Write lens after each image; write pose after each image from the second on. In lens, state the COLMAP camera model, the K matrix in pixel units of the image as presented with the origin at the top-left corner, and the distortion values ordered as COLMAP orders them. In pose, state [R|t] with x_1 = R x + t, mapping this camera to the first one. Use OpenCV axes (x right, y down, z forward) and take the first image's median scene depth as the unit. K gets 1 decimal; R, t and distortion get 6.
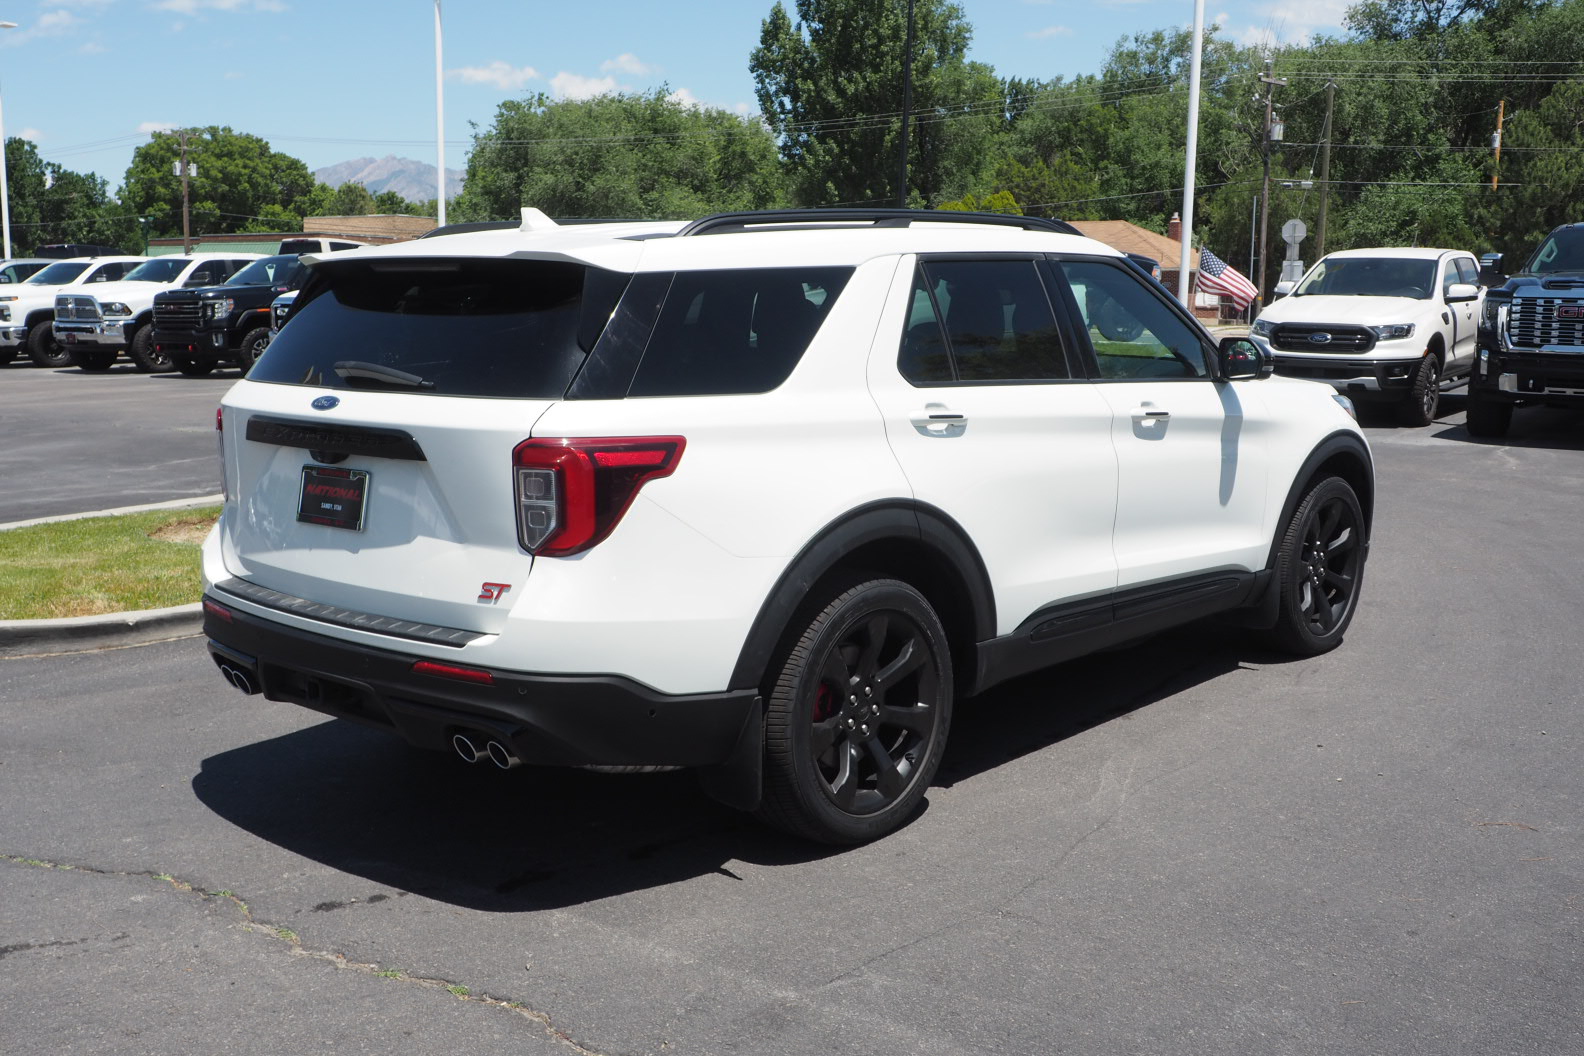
lens RADIAL K [[1667.1, 0, 764.6], [0, 1667.1, 559.3], [0, 0, 1]] dist [-0.018937, 0.026563]
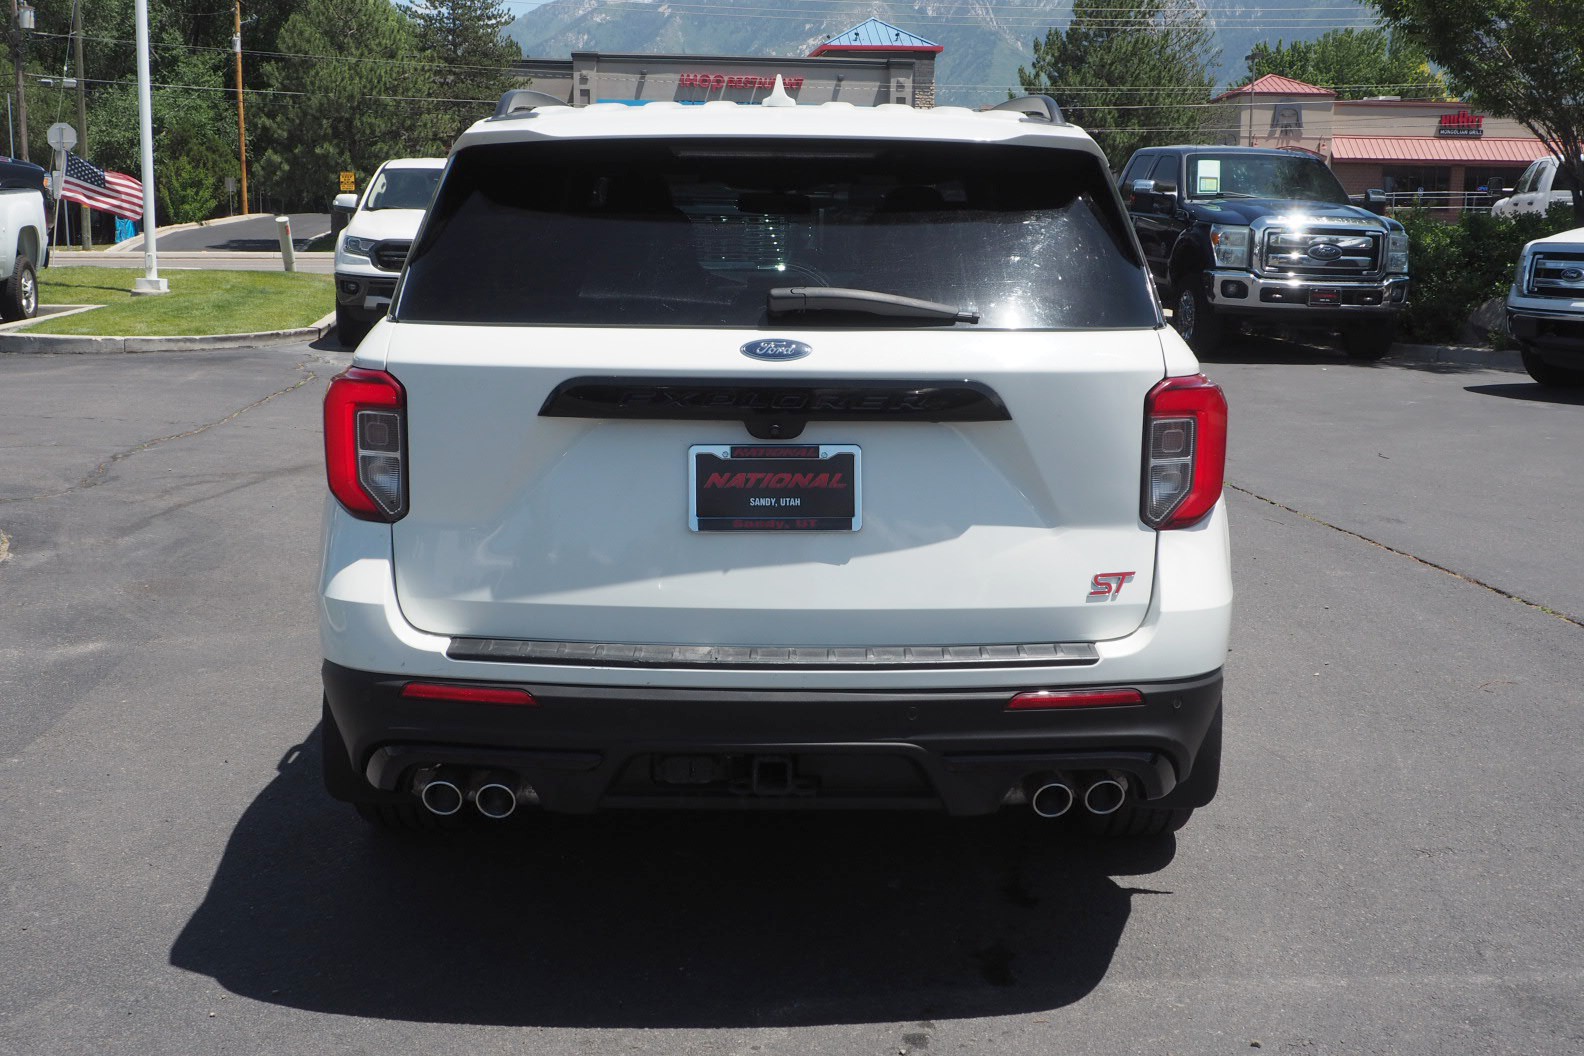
lens RADIAL K [[1857.5, 0, 792.0], [0, 1857.5, 528.0], [0, 0, 1]] dist [-0.018683, 0.031797]
pose [[0.726939, -0.111612, 0.677571, -0.159853], [0.104063, 0.993212, 0.051961, -0.012438], [-0.678771, 0.032738, 0.733620, 0.090680]]
